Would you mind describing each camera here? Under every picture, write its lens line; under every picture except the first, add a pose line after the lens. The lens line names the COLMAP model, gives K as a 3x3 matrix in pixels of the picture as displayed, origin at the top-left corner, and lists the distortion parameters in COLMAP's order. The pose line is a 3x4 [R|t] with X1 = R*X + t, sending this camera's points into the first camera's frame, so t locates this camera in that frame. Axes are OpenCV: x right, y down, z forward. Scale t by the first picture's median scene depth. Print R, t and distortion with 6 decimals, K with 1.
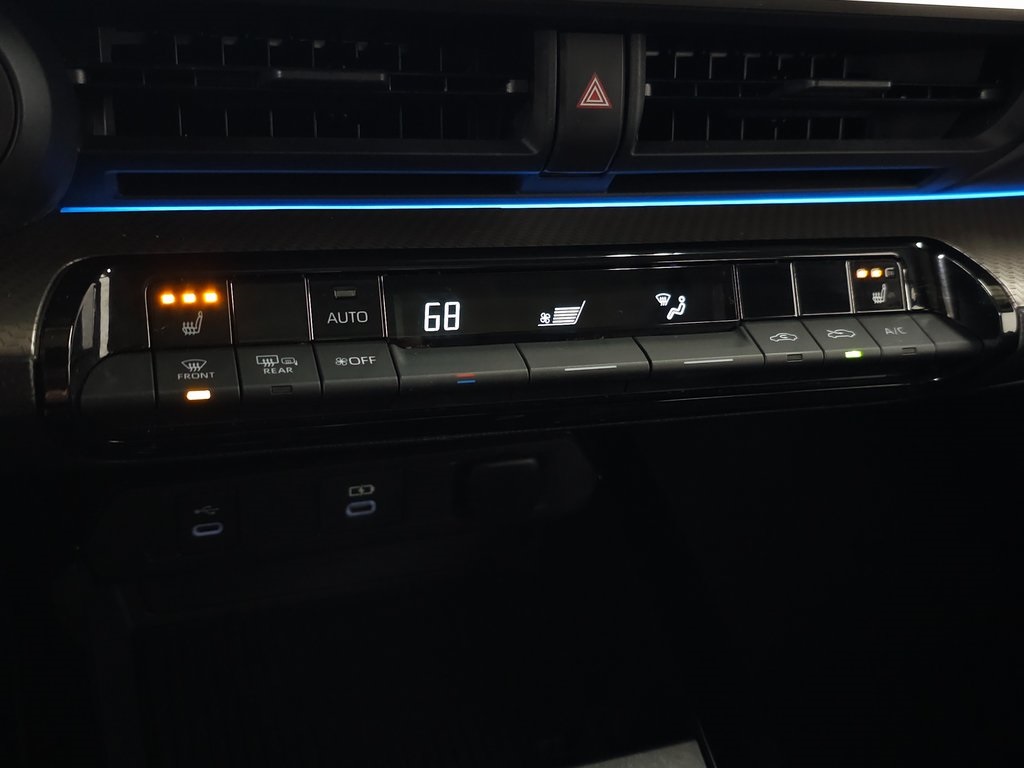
lens RADIAL K [[1083.0, 0, 516.3], [0, 1083.0, 385.0], [0, 0, 1]] dist [0.119407, -0.329248]
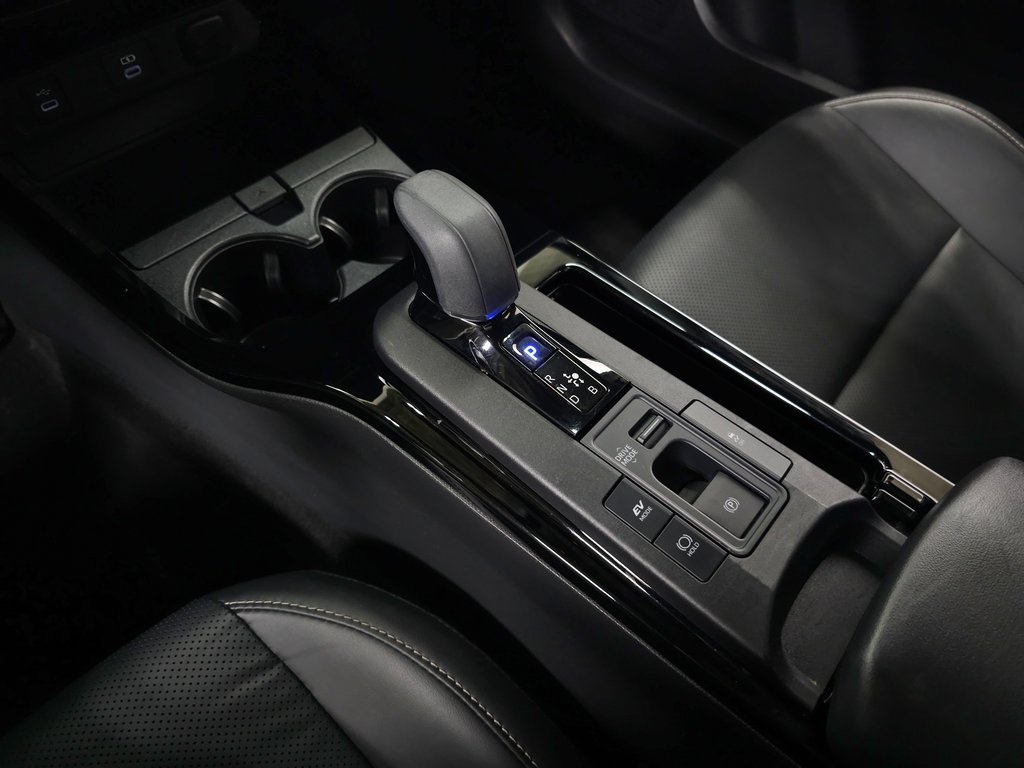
lens RADIAL K [[692.5, 0, 505.6], [0, 692.5, 384.8], [0, 0, 1]] dist [0.043154, -0.050023]
pose [[0.872433, -0.419432, 0.250875, -0.156022], [0.278587, 0.848541, 0.449854, 0.272943], [-0.401560, -0.322576, 0.857143, -0.446265]]
